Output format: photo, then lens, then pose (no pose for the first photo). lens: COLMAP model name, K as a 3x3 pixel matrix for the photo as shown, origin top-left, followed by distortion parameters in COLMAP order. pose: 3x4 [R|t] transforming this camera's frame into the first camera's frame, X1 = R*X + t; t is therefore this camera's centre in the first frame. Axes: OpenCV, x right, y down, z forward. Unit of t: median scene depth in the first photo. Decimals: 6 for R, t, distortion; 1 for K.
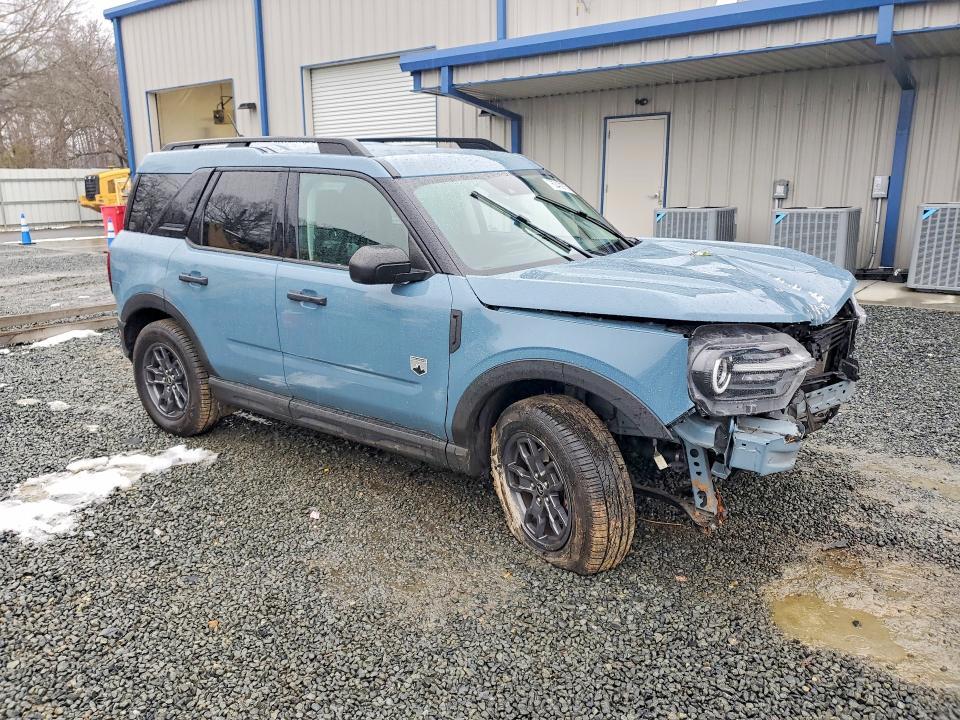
lens RADIAL K [[751.9, 0, 482.4], [0, 751.9, 358.5], [0, 0, 1]] dist [0.041675, -0.025296]
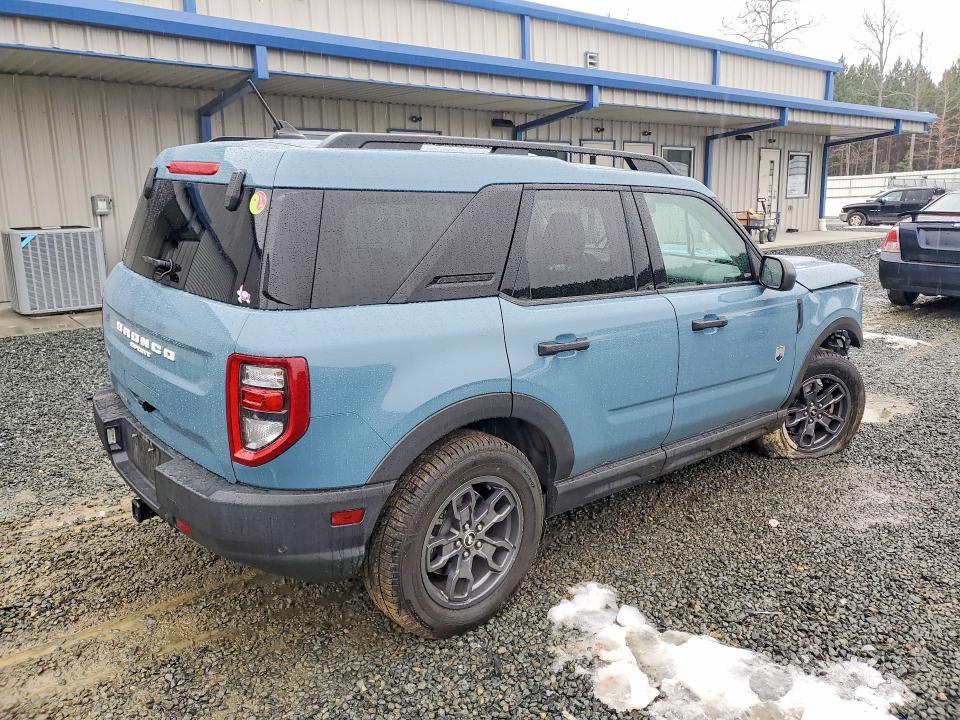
lens RADIAL K [[751.9, 0, 488.8], [0, 751.9, 337.3], [0, 0, 1]] dist [0.041675, -0.025296]
pose [[0.214983, -0.180872, 0.959723, -1.024650], [0.226447, 0.965151, 0.131170, -0.213234], [-0.950002, 0.189127, 0.248449, 0.882065]]
